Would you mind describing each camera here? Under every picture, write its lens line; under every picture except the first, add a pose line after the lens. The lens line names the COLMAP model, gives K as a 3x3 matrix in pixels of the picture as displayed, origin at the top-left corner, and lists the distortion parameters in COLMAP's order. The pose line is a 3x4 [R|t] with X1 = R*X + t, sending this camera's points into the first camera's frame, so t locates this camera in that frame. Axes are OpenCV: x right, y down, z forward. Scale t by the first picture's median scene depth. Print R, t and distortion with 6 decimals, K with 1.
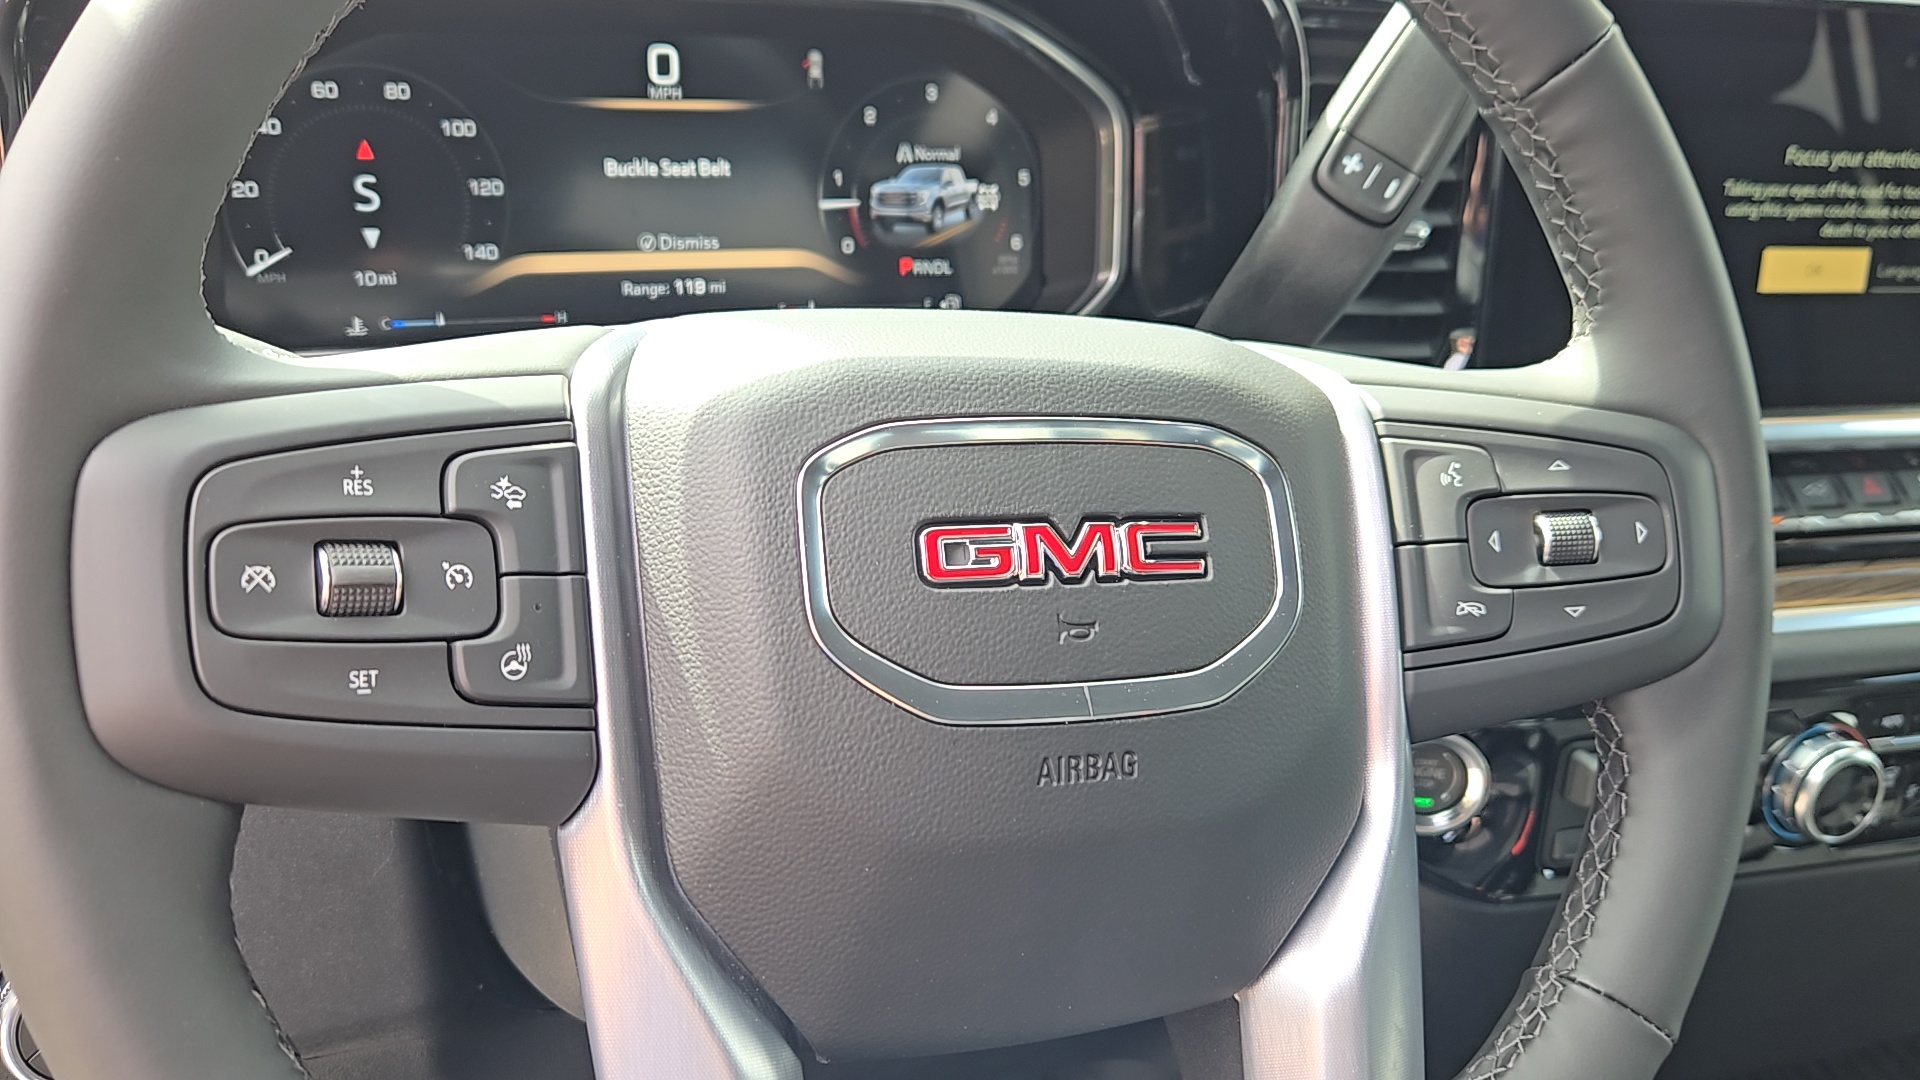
lens RADIAL K [[1604.4, 0, 953.2], [0, 1604.4, 543.3], [0, 0, 1]] dist [0.011250, -0.005200]
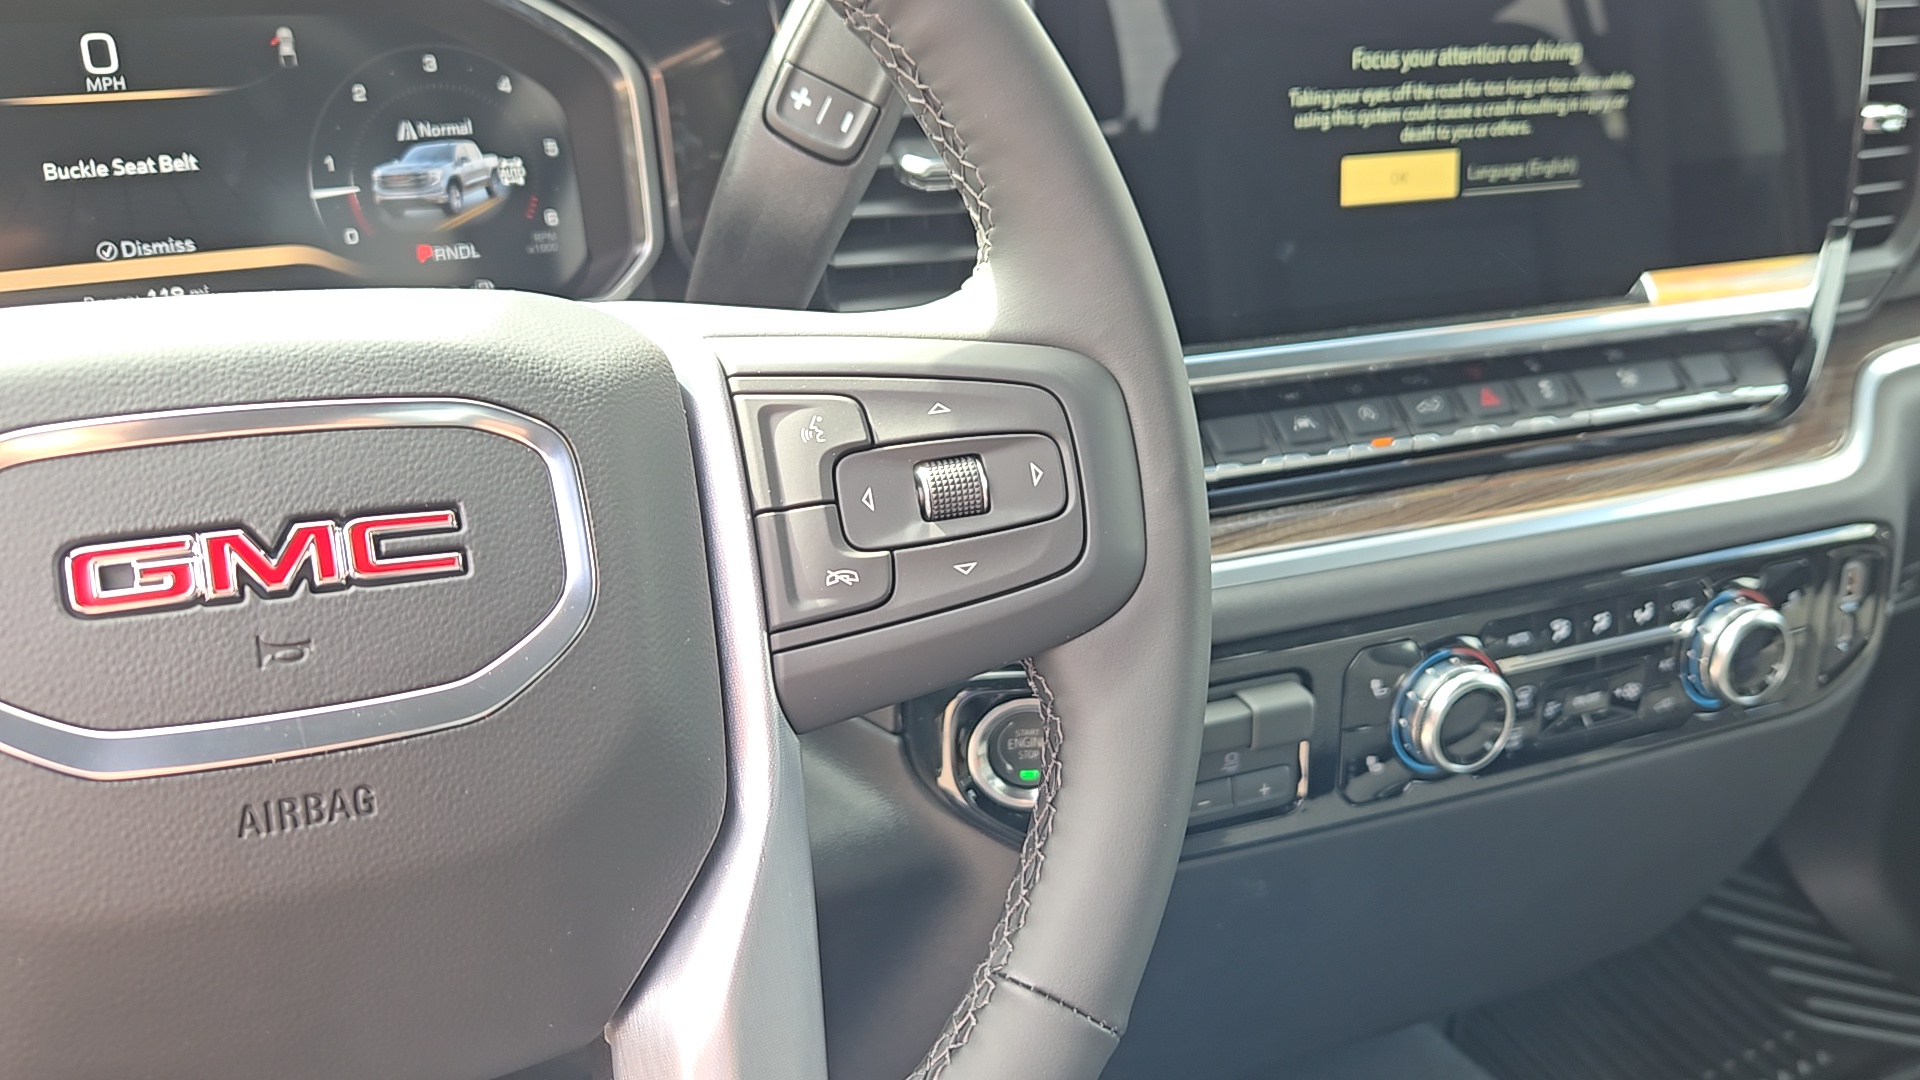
lens RADIAL K [[1589.2, 0, 960.0], [0, 1589.2, 540.0], [0, 0, 1]] dist [0.002947, 0.006222]
pose [[0.994241, -0.094342, 0.050835, 0.411249], [0.093943, 0.995526, 0.010174, 0.020625], [-0.051567, -0.005340, 0.998655, 0.137999]]
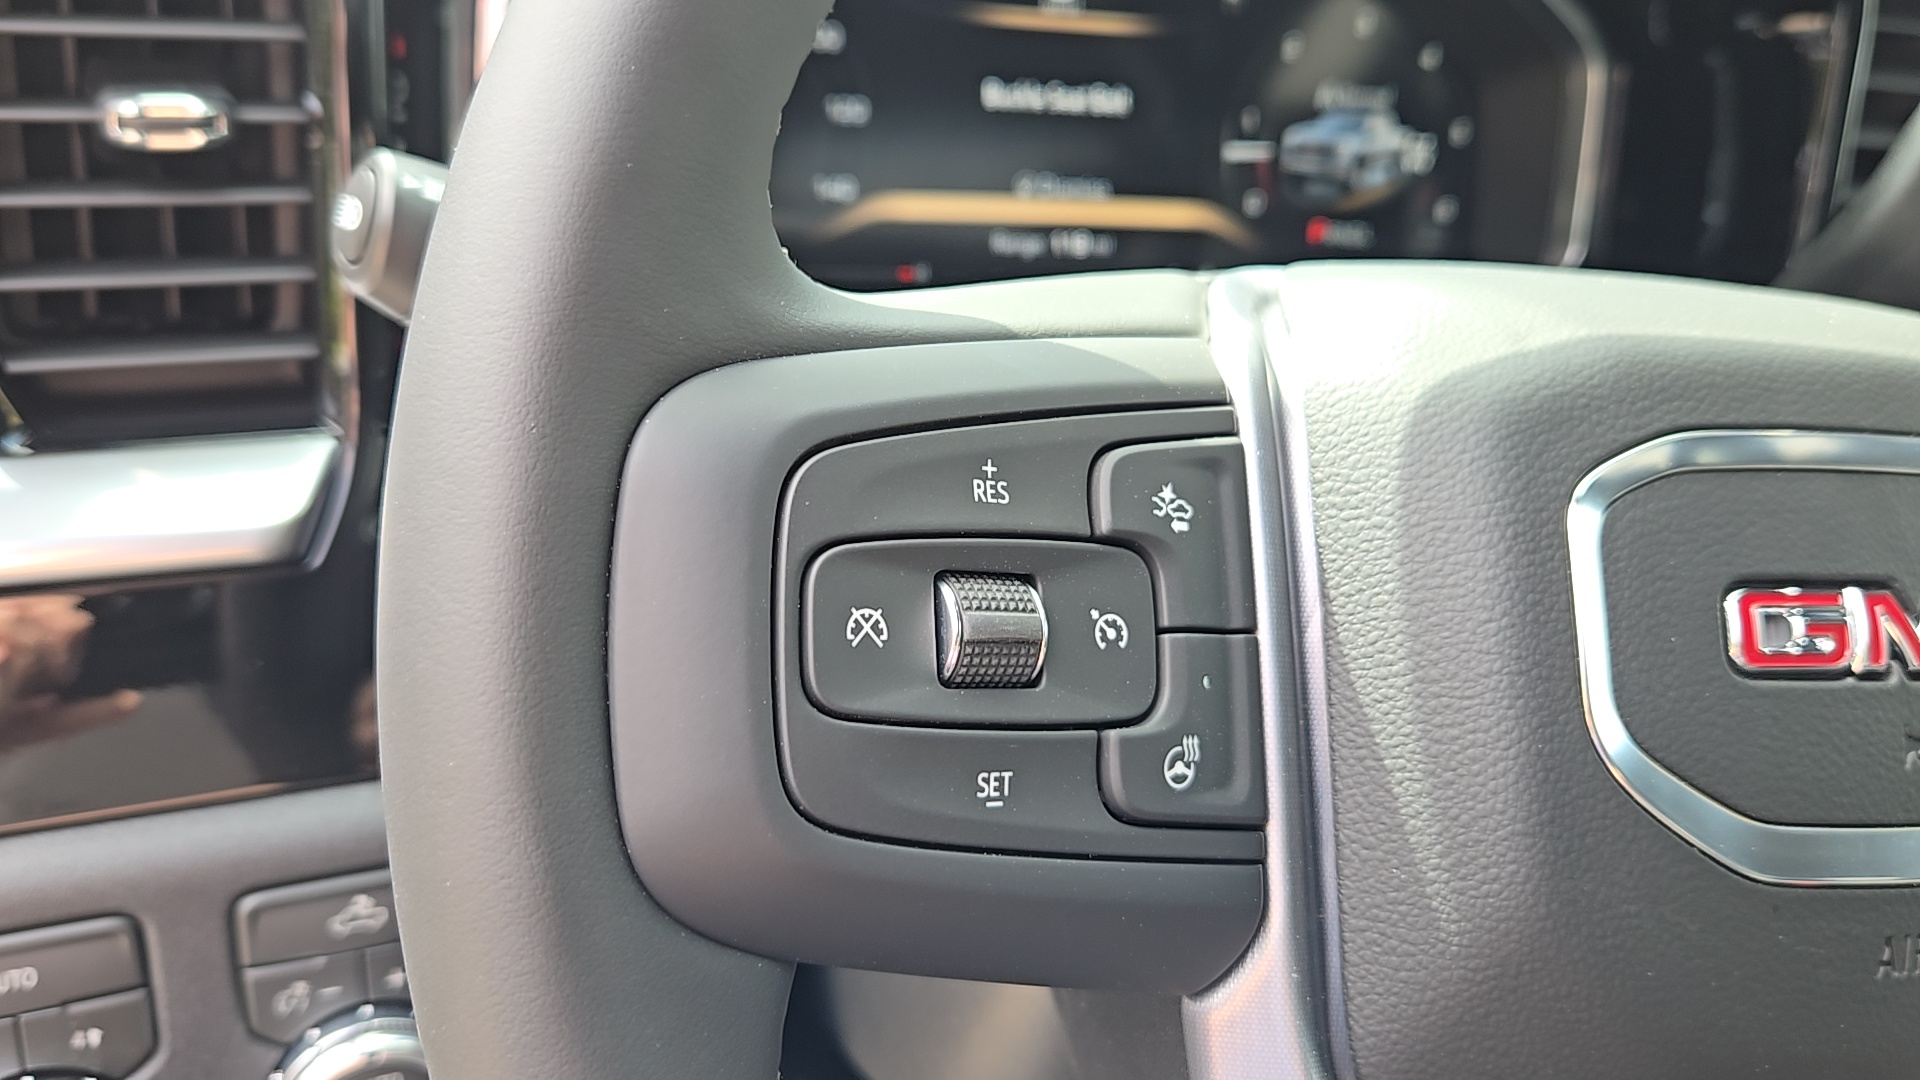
lens RADIAL K [[1608.3, 0, 952.0], [0, 1608.3, 548.1], [0, 0, 1]] dist [-0.003522, -0.009243]
pose [[0.997120, 0.056814, -0.050246, -0.318461], [-0.056315, 0.998349, 0.011290, -0.016503], [0.050804, -0.008428, 0.998673, 0.306717]]
